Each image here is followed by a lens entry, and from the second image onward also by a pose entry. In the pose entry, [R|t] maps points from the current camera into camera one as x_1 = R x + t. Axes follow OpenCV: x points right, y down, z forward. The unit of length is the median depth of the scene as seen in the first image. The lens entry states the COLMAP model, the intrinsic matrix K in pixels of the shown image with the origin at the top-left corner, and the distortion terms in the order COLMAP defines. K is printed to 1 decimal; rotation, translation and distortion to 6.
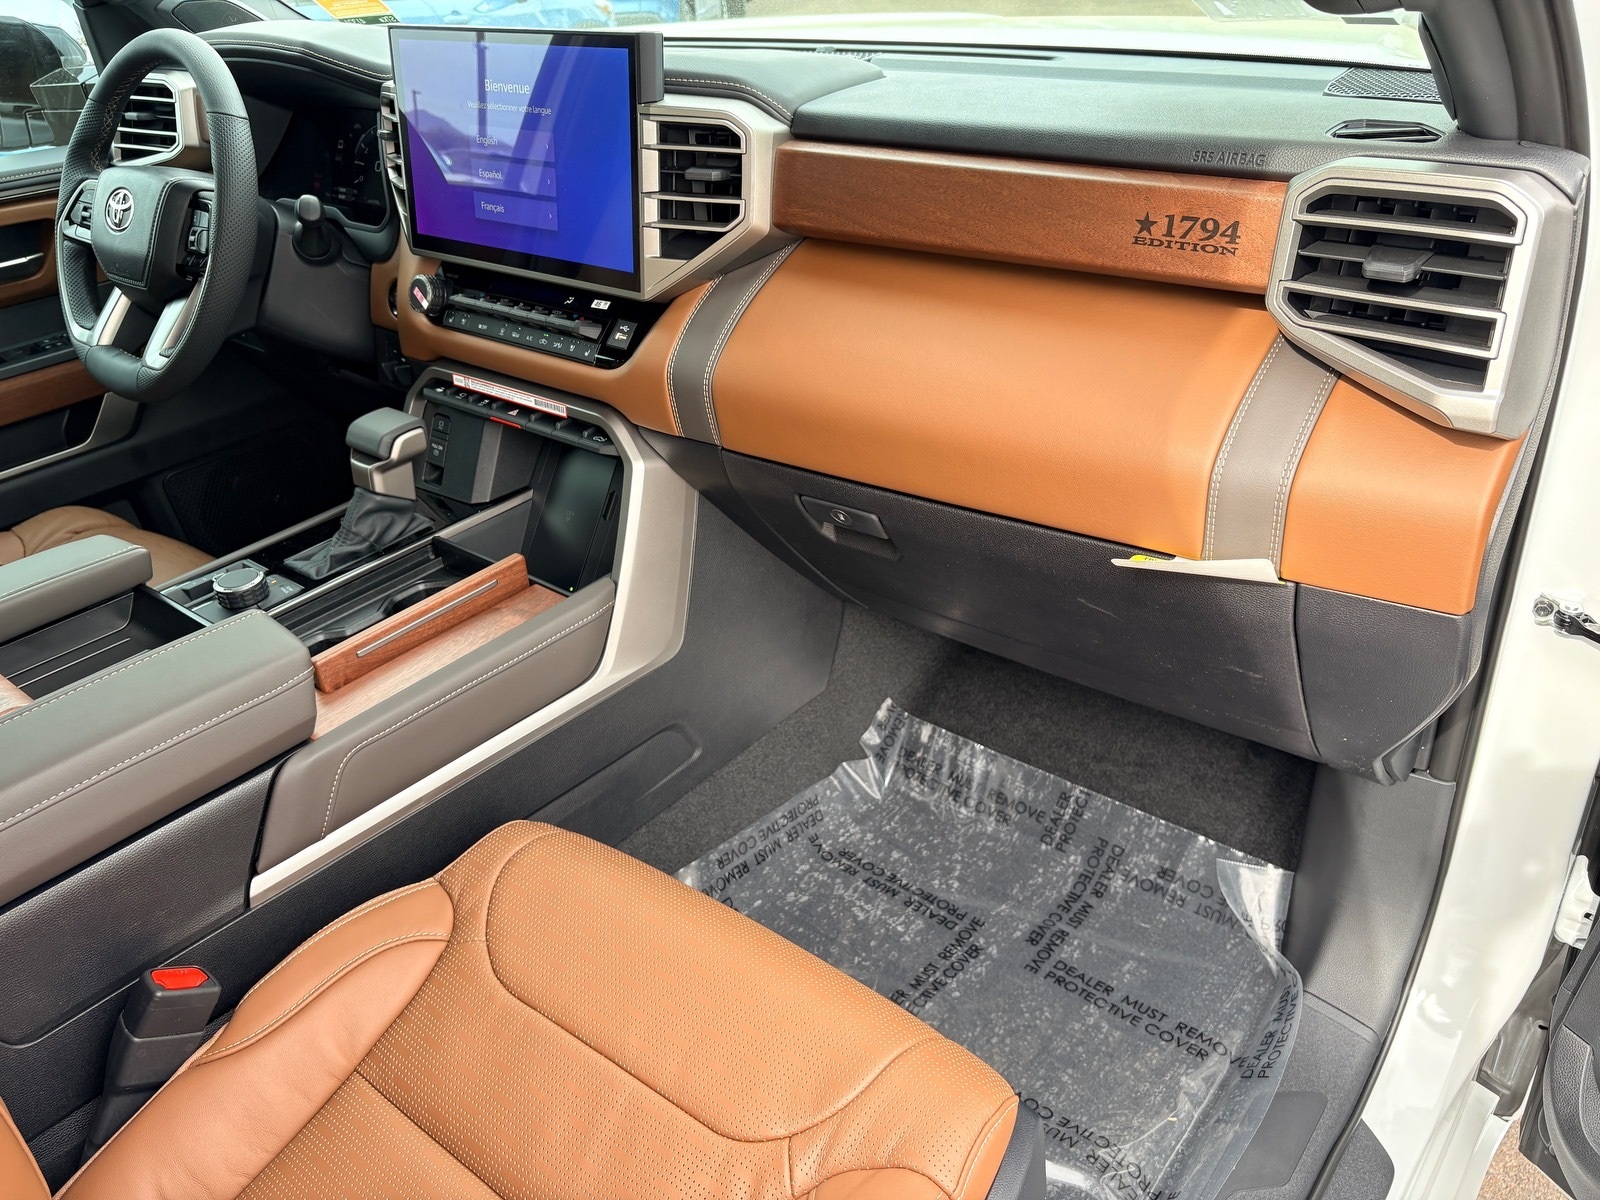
lens RADIAL K [[1219.9, 0, 789.0], [0, 1219.9, 596.1], [0, 0, 1]] dist [0.009001, 0.002474]
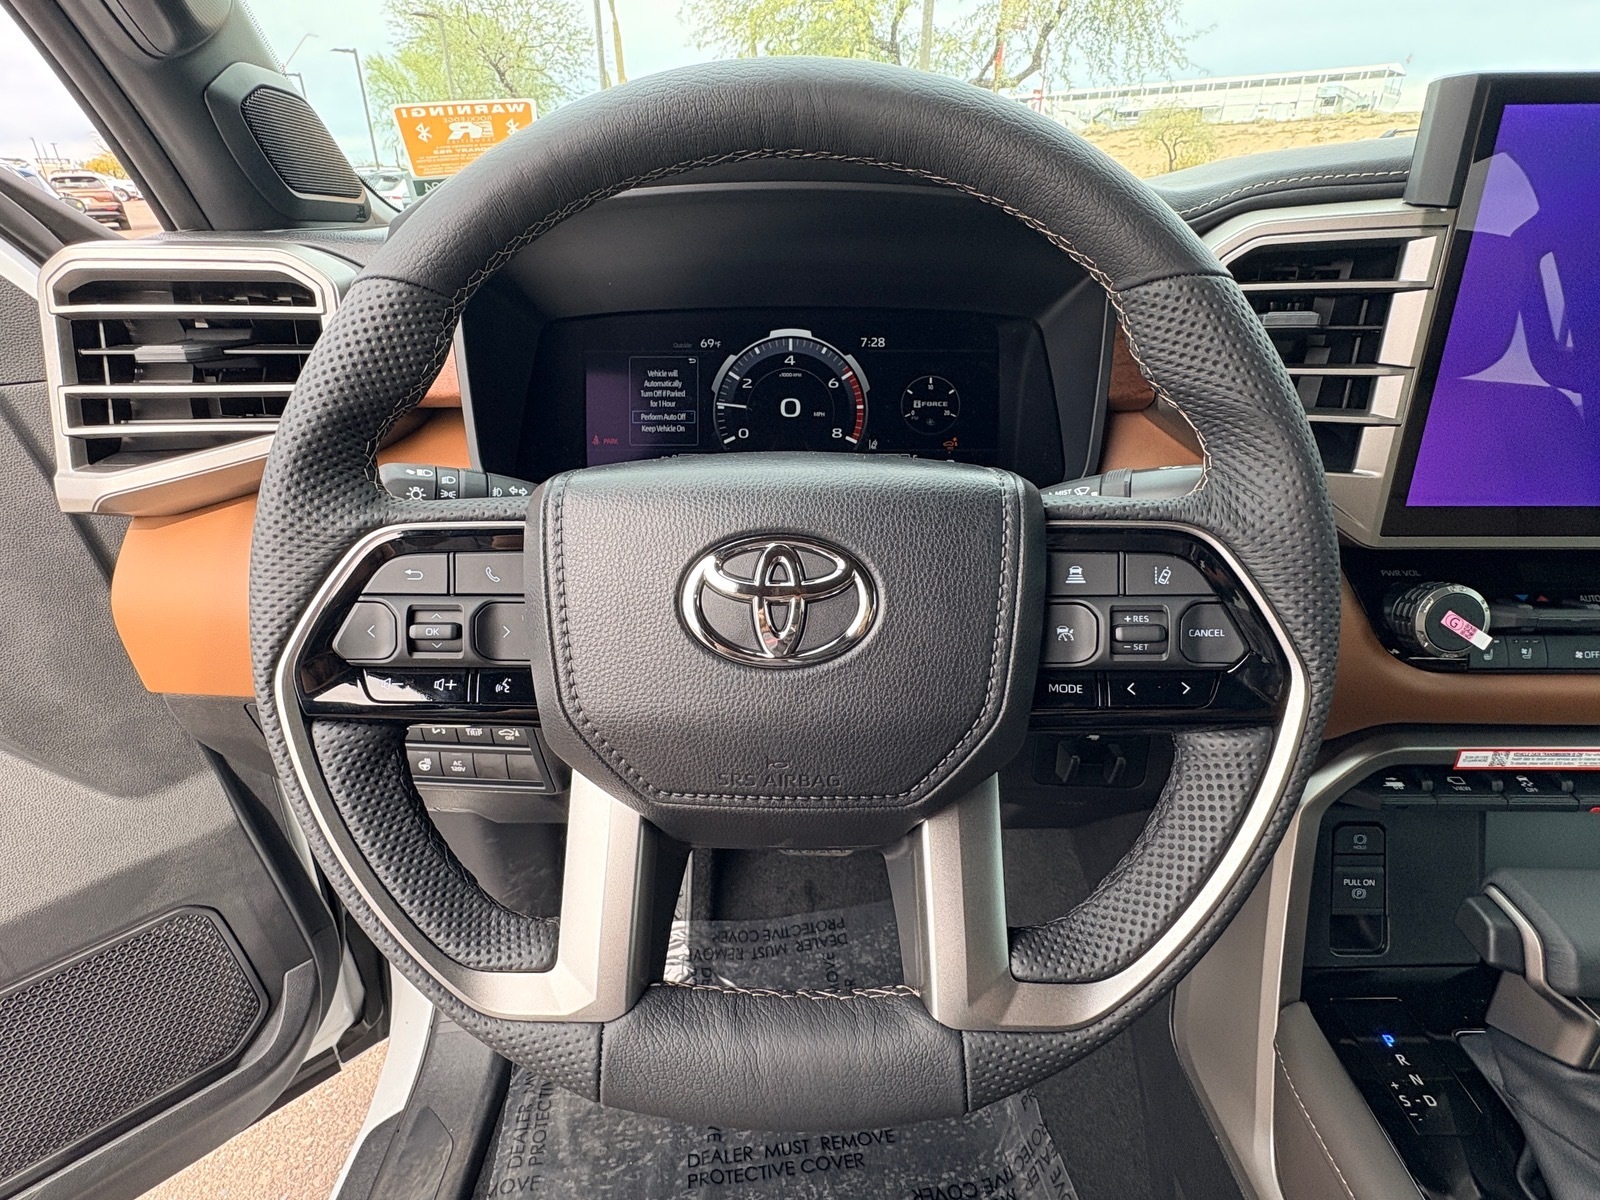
lens RADIAL K [[810.6, 0, 775.5], [0, 810.6, 595.1], [0, 0, 1]] dist [-0.003610, -0.000249]
pose [[0.785905, -0.230819, 0.573651, -0.749088], [0.278645, 0.960383, 0.004682, -0.357402], [-0.552005, 0.156165, 0.819087, 0.933344]]
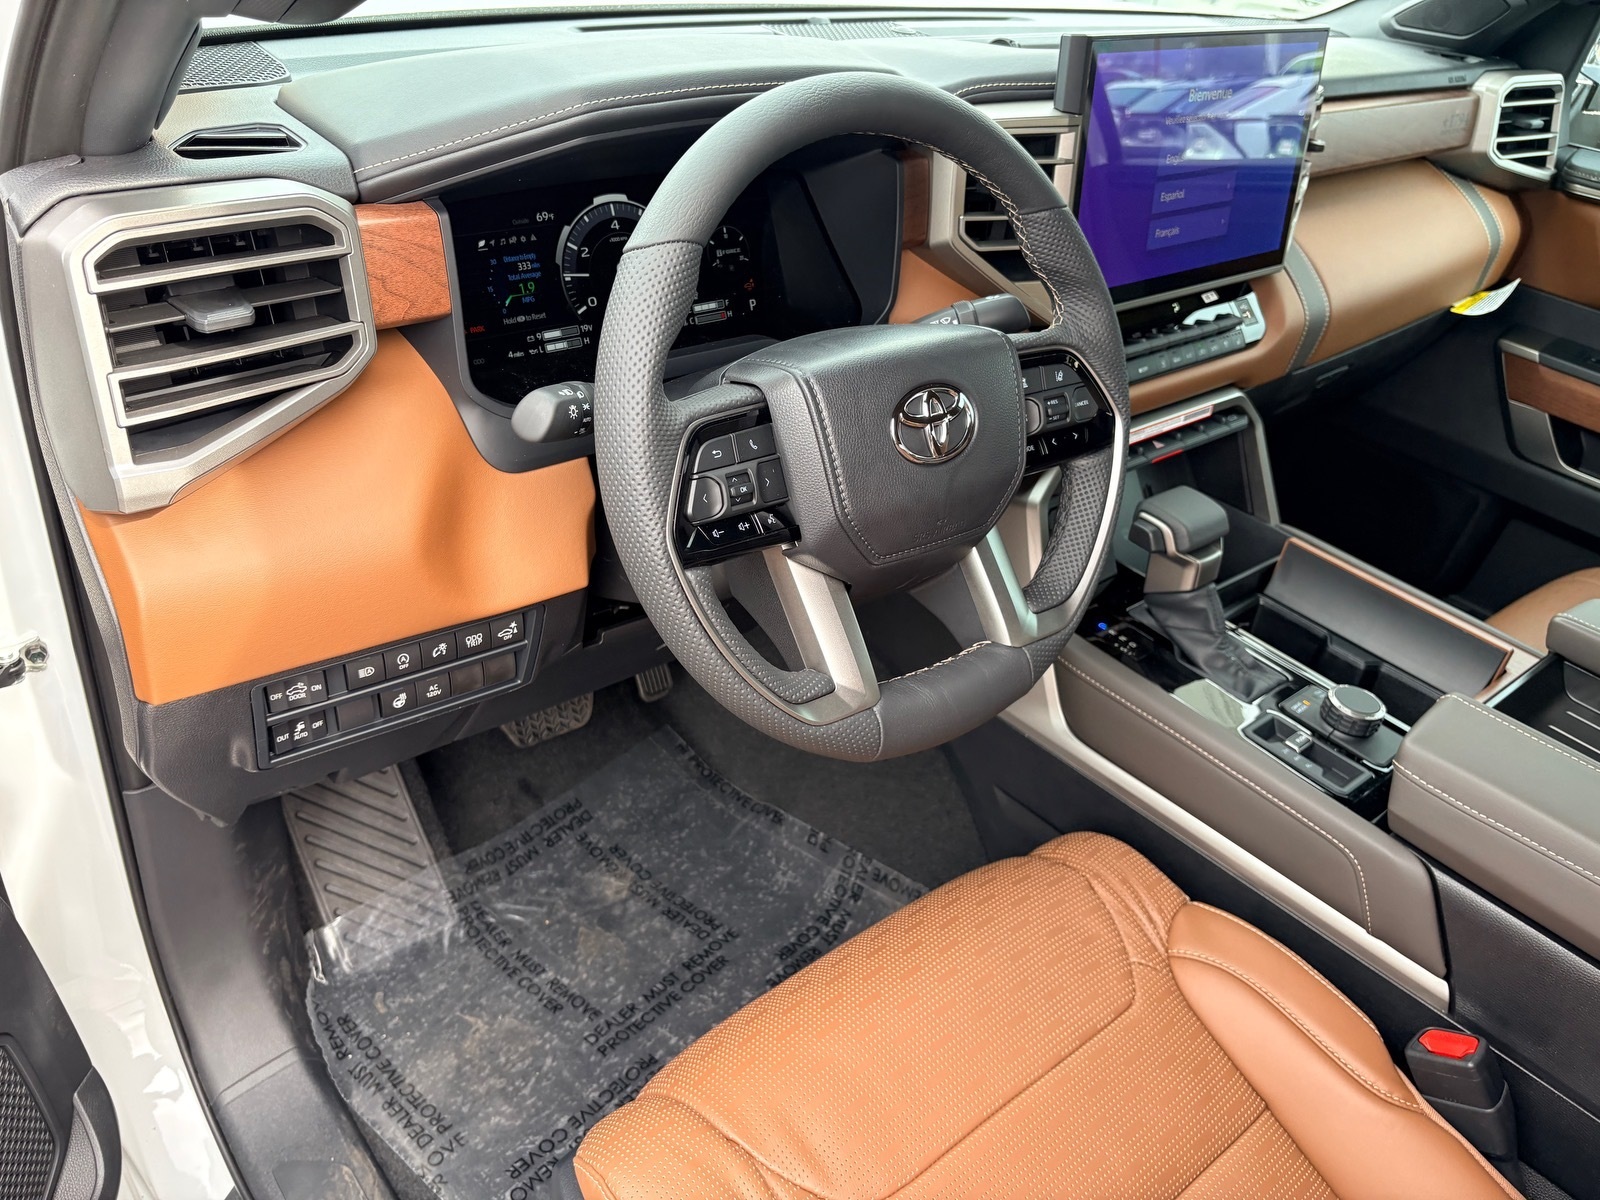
lens RADIAL K [[1215.9, 0, 800.0], [0, 1215.9, 600.0], [0, 0, 1]] dist [0.028530, -0.040801]
pose [[0.182269, -0.476358, 0.860152, -1.177726], [0.395505, 0.836434, 0.379414, -0.533268], [-0.900197, 0.271039, 0.340857, 1.000614]]
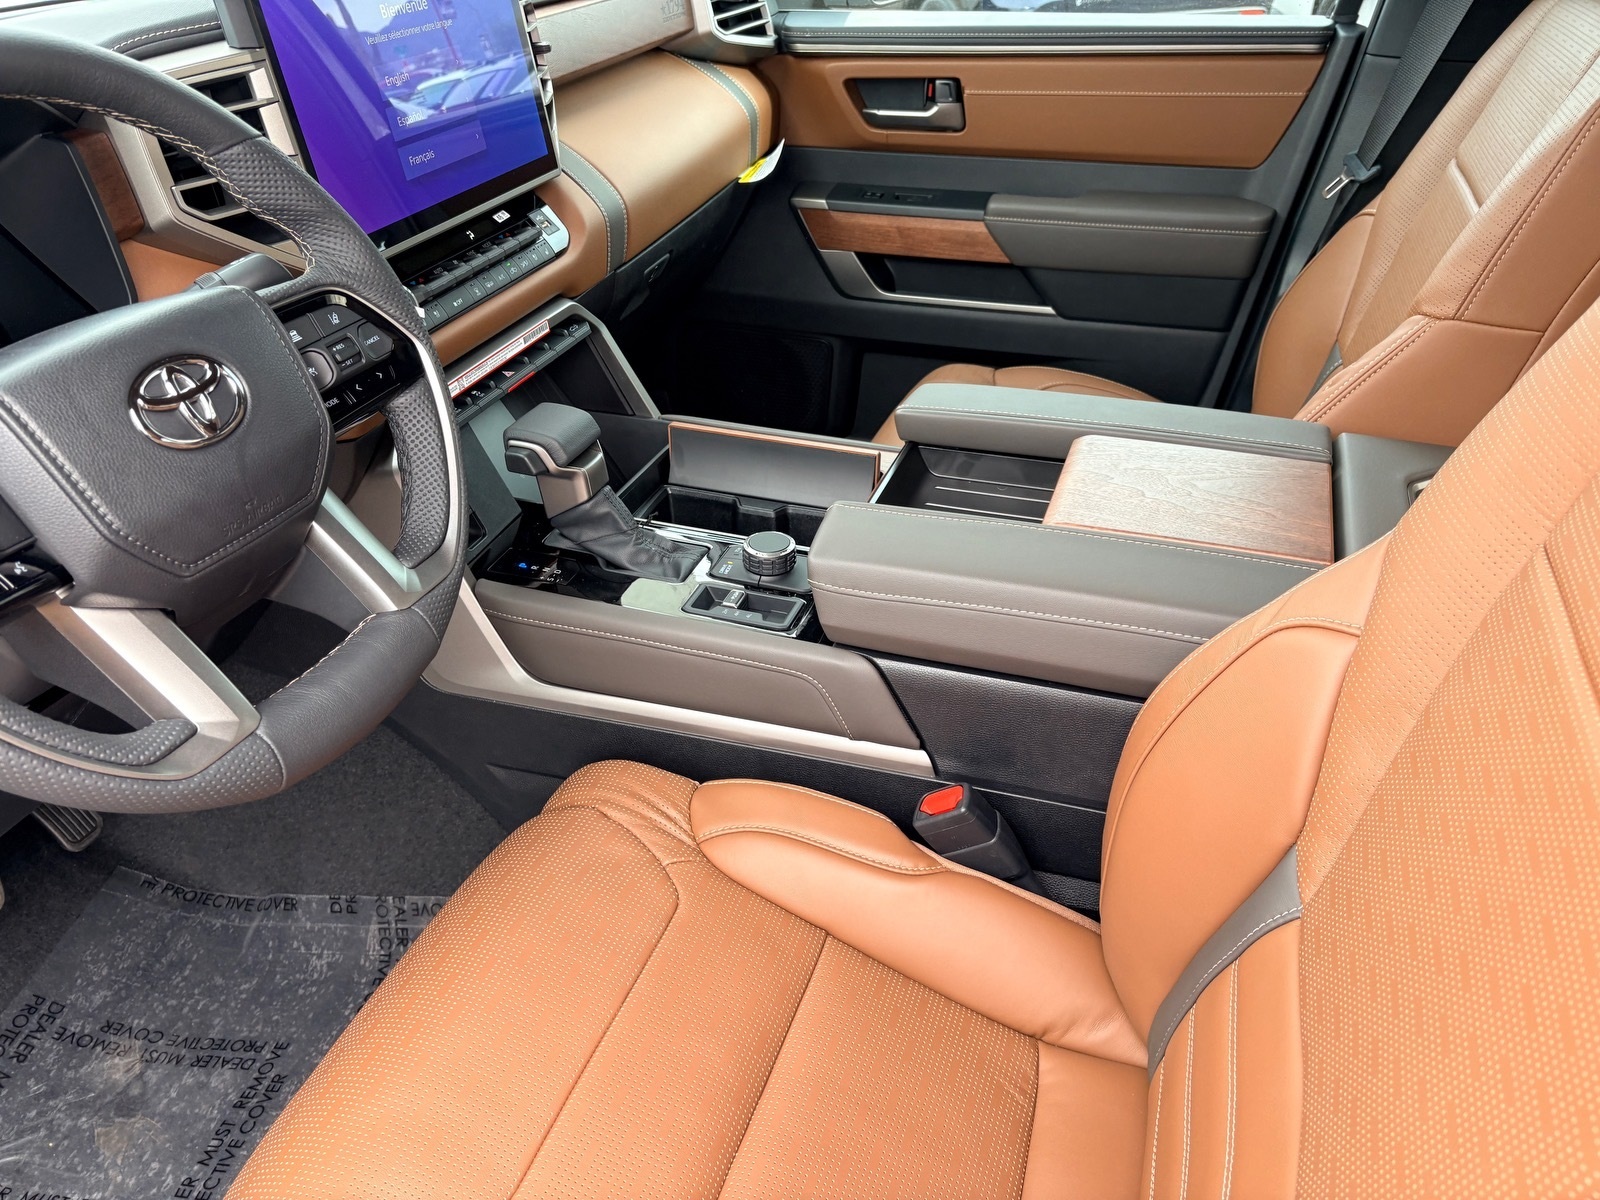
lens RADIAL K [[1215.9, 0, 800.0], [0, 1215.9, 600.0], [0, 0, 1]] dist [0.028530, -0.040801]
pose [[-0.340393, -0.452209, 0.824402, -1.168350], [0.501975, 0.653972, 0.565987, -0.462702], [-0.795081, 0.606488, 0.004390, 0.963690]]
